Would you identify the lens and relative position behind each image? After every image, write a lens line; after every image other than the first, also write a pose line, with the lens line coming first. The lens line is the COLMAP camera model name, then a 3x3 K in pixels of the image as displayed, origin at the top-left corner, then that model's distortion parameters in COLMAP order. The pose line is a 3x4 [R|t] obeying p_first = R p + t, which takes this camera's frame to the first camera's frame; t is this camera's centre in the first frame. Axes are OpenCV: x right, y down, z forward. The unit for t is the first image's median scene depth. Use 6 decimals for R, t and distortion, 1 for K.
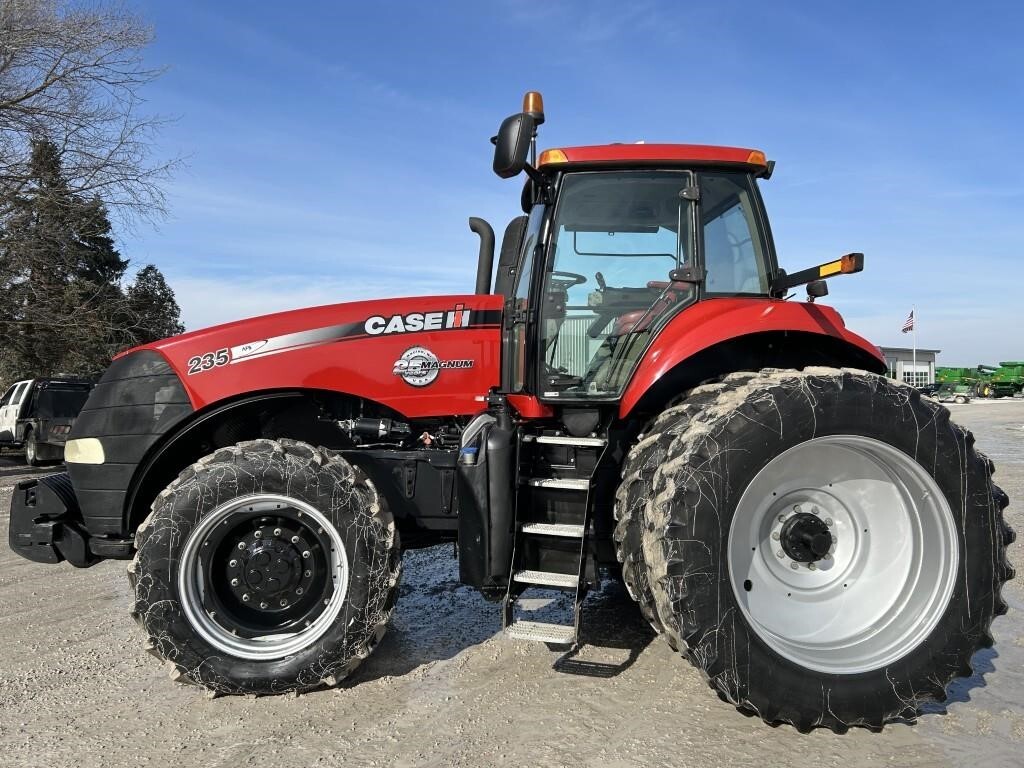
lens RADIAL K [[759.0, 0, 512.0], [0, 759.0, 384.0], [0, 0, 1]] dist [0.077234, -0.109755]
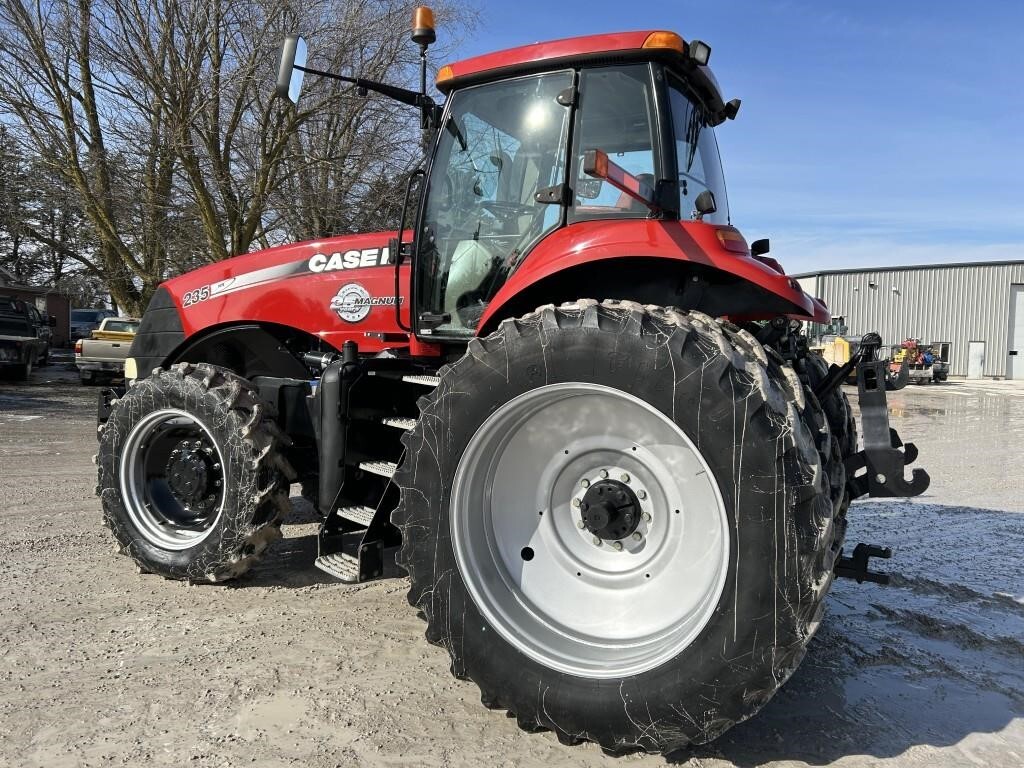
lens RADIAL K [[769.0, 0, 512.0], [0, 769.0, 384.0], [0, 0, 1]] dist [0.079360, -0.135753]
pose [[0.864905, 0.056090, -0.498793, 0.624532], [-0.027868, 0.997570, 0.063856, 0.014665], [0.501162, -0.041329, 0.864366, 0.215844]]
